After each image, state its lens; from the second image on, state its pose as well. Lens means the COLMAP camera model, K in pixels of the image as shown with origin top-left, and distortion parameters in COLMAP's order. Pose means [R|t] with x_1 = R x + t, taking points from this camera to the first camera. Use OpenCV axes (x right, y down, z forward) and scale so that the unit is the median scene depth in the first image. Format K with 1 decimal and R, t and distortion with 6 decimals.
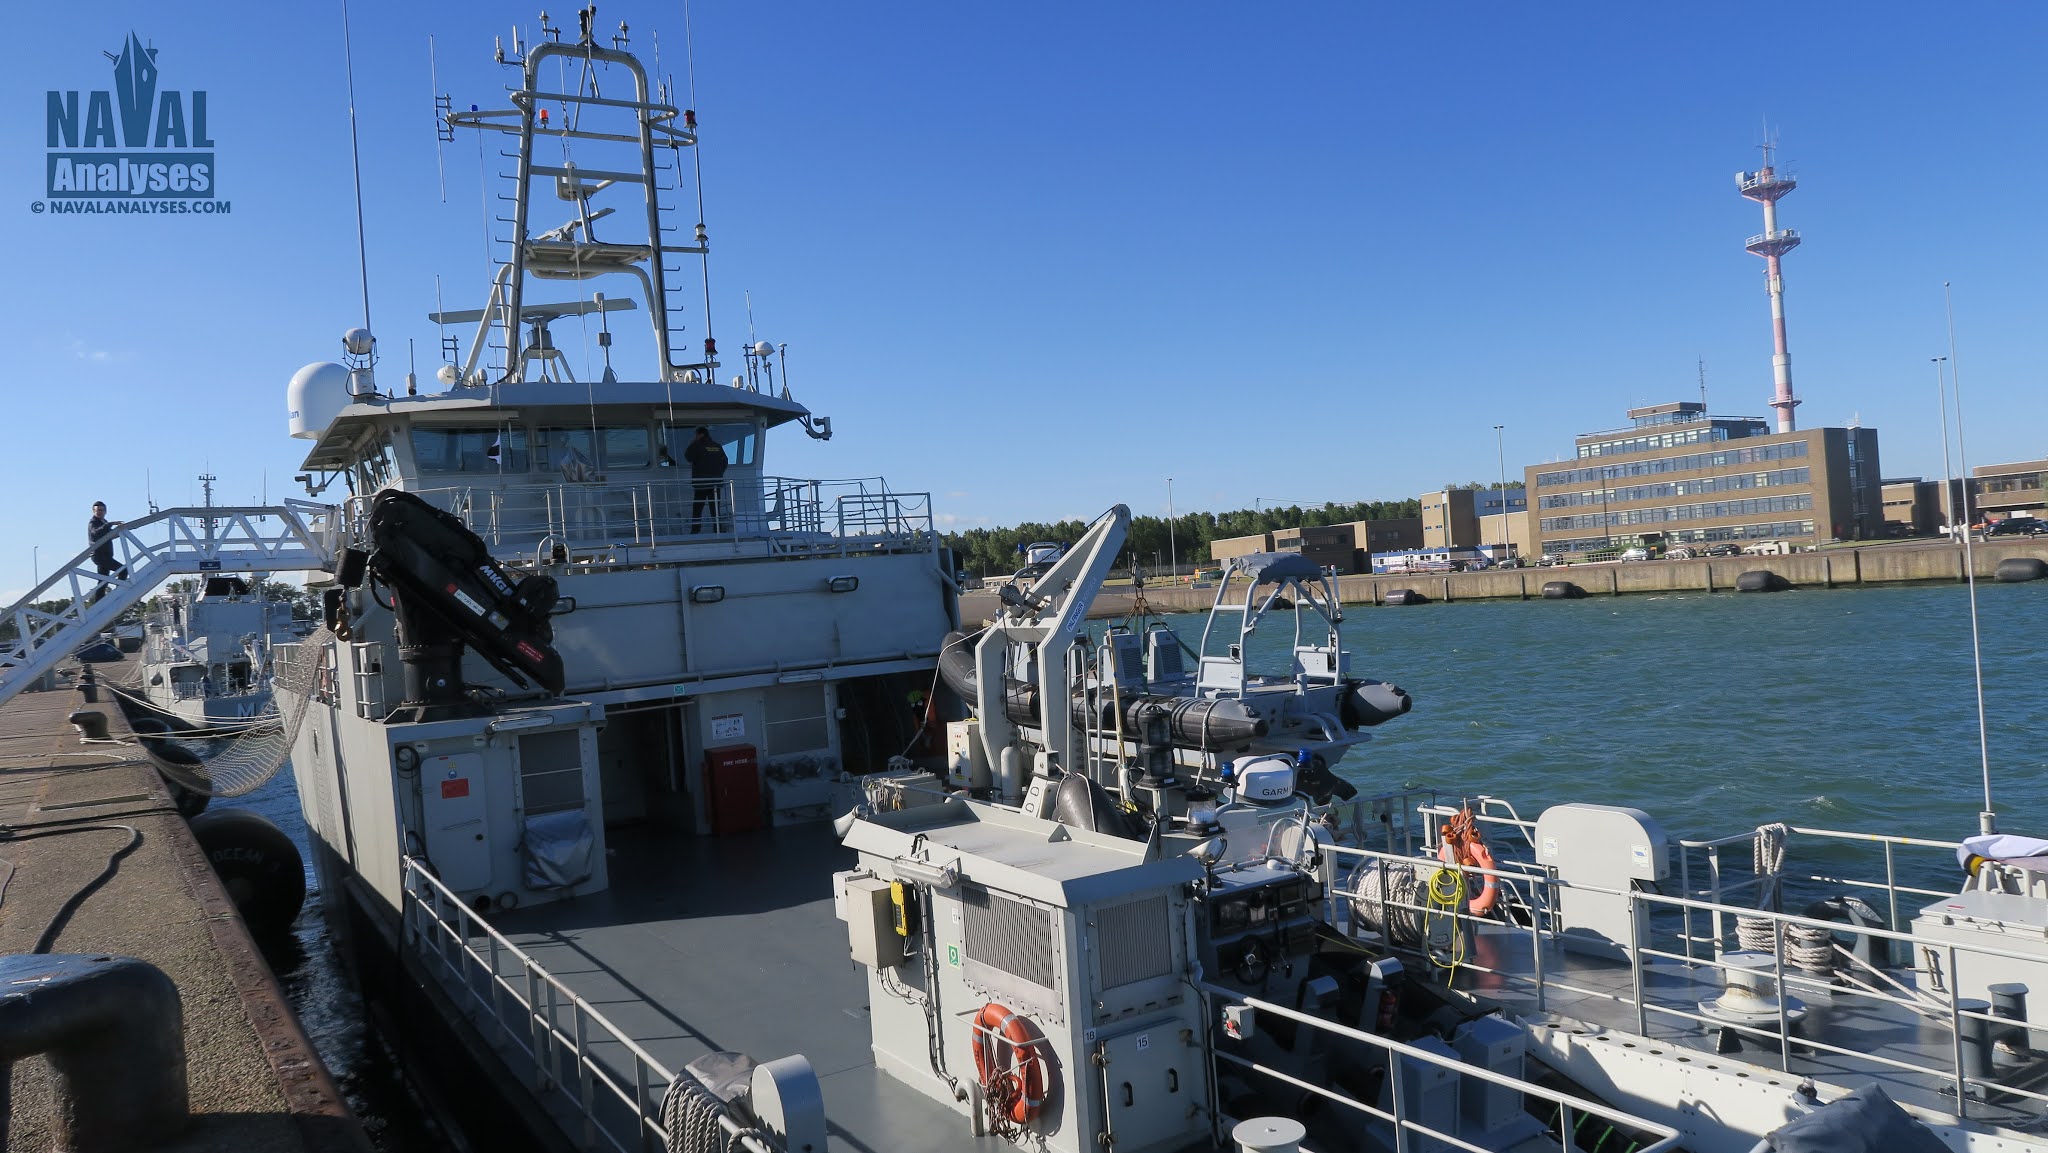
lens RADIAL K [[1421.2, 0, 1024.0], [0, 1421.2, 576.5], [0, 0, 1]] dist [-0.023386, 0.003218]
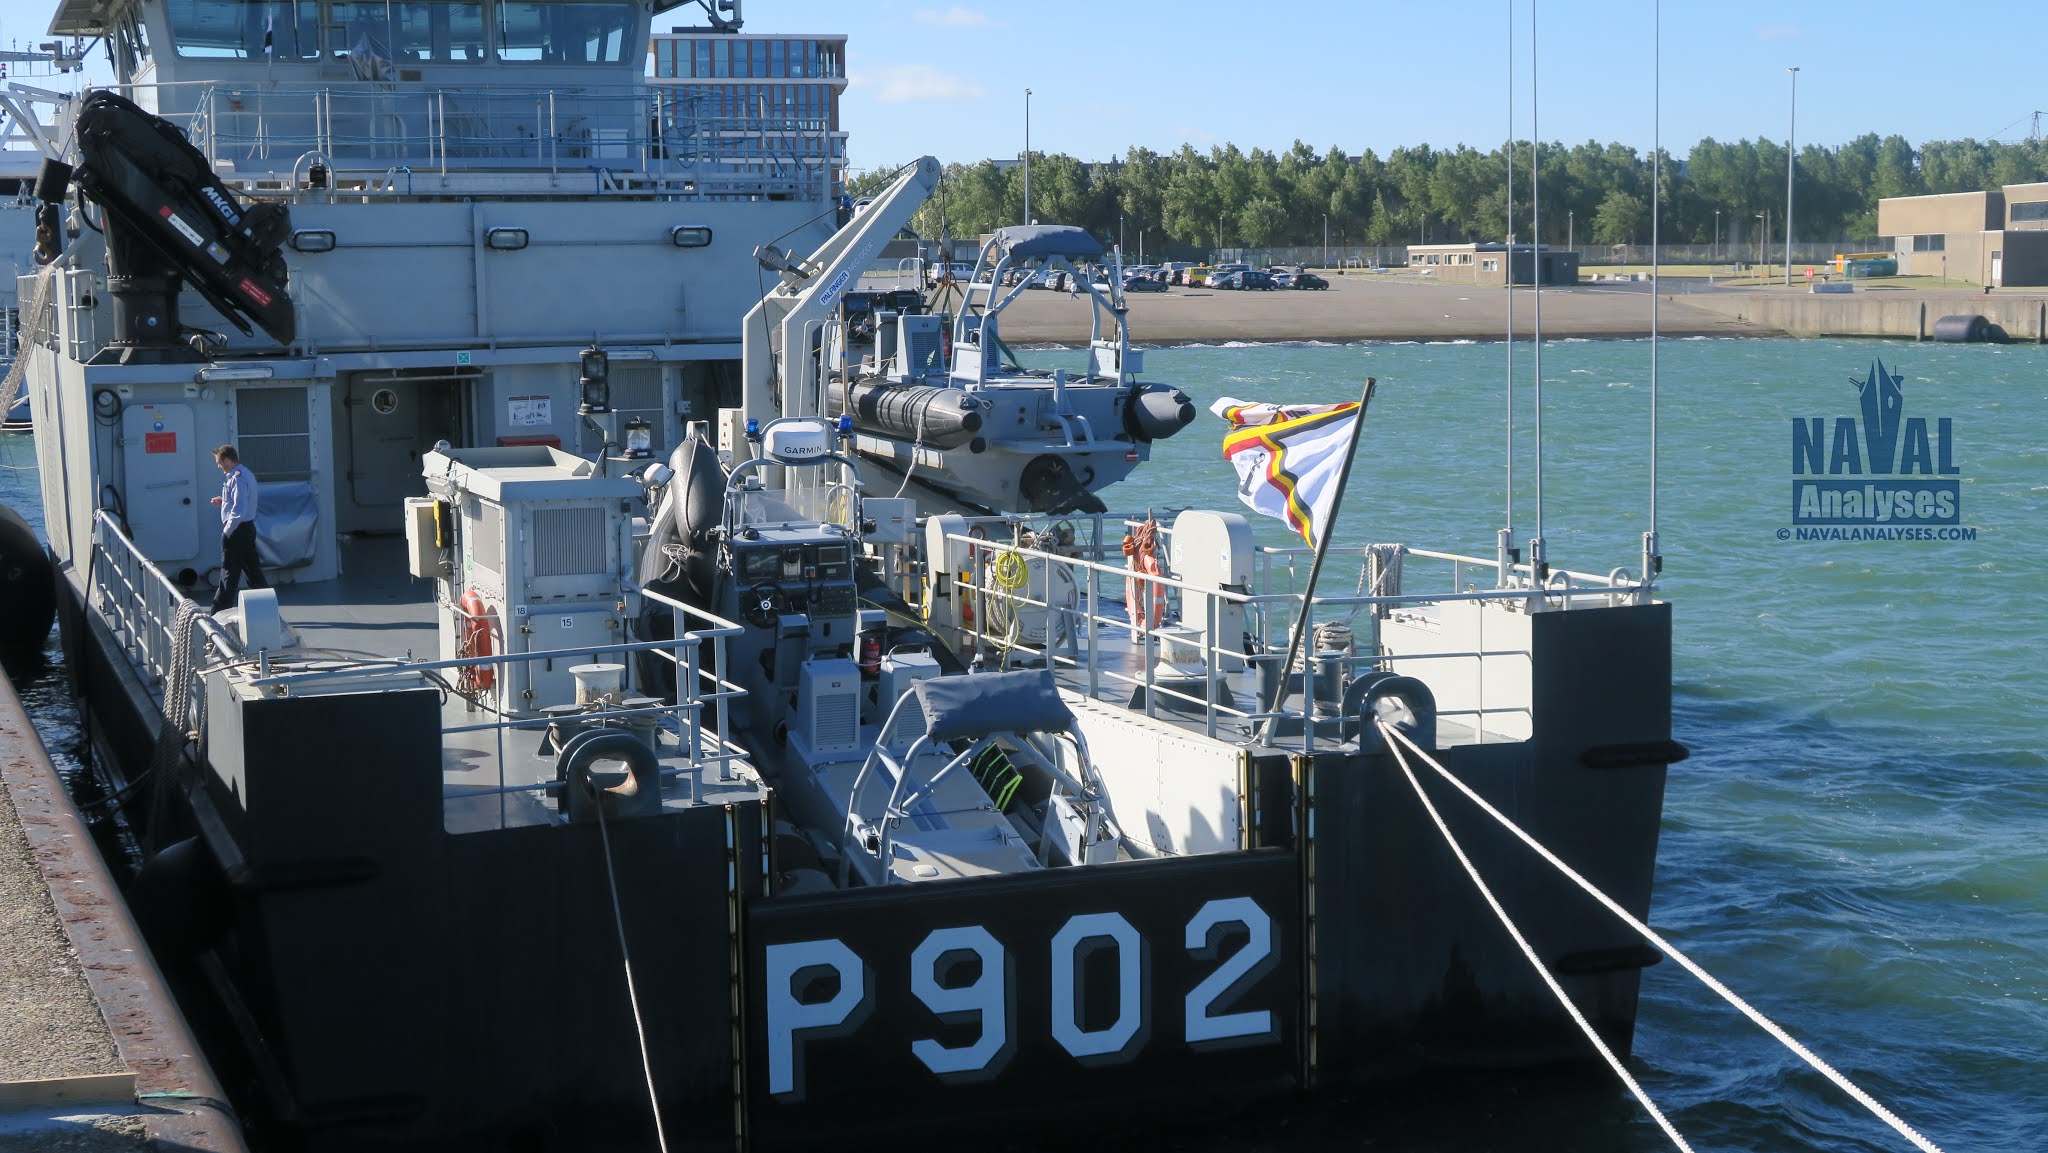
lens RADIAL K [[2869.7, 0, 1017.1], [0, 2869.7, 566.6], [0, 0, 1]] dist [0.023663, -0.004502]
pose [[0.981605, 0.077942, -0.174287, 0.312142], [-0.057471, 0.991161, 0.119569, -0.012578], [0.182065, -0.107353, 0.977409, -0.467843]]
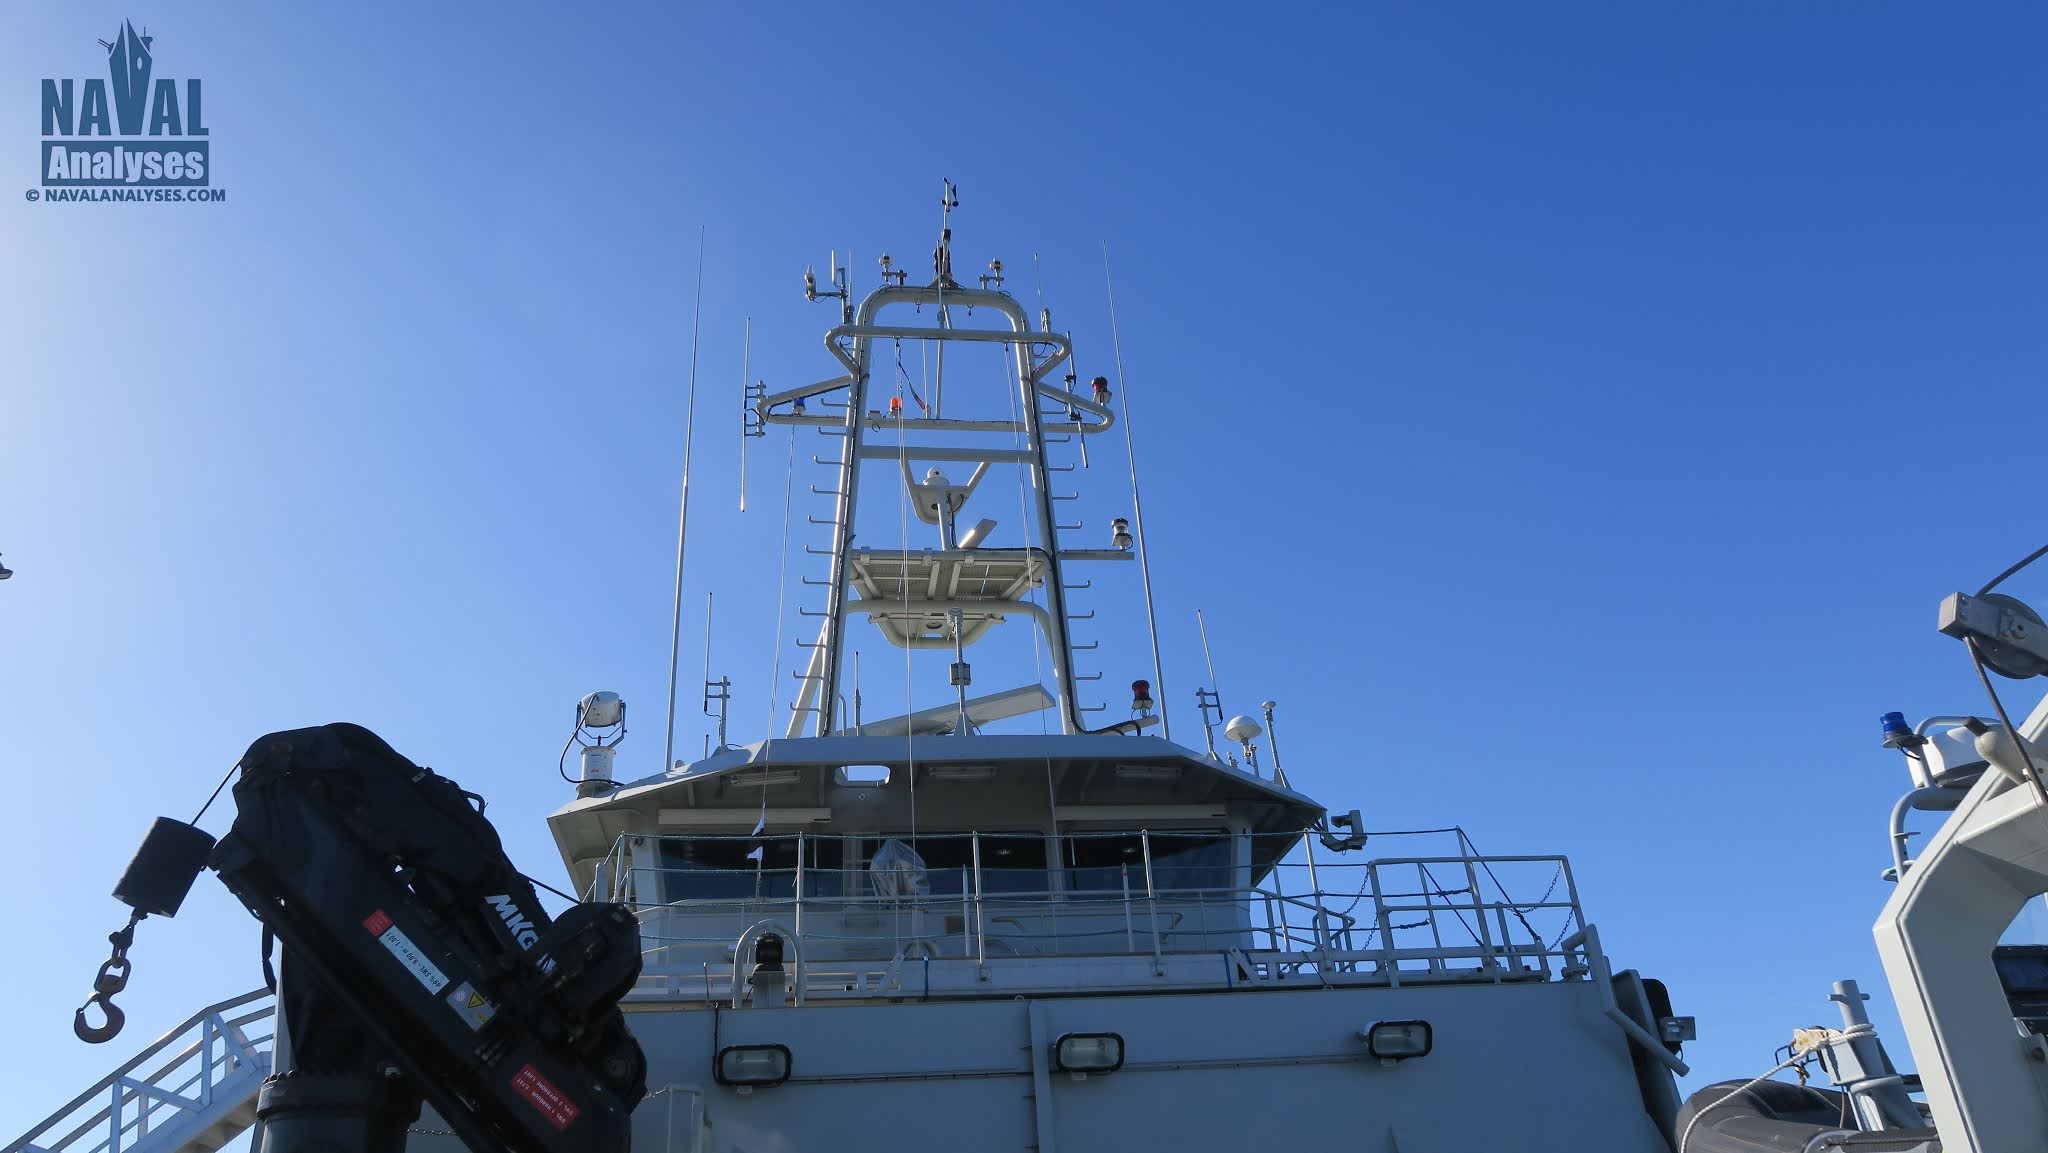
lens RADIAL K [[1421.2, 0, 1024.0], [0, 1421.2, 576.5], [0, 0, 1]] dist [-0.023386, 0.003218]
pose [[0.920451, -0.176880, -0.348544, -0.052884], [-0.004477, 0.886913, -0.461915, 0.078680], [0.390832, 0.426731, 0.815568, 0.512341]]
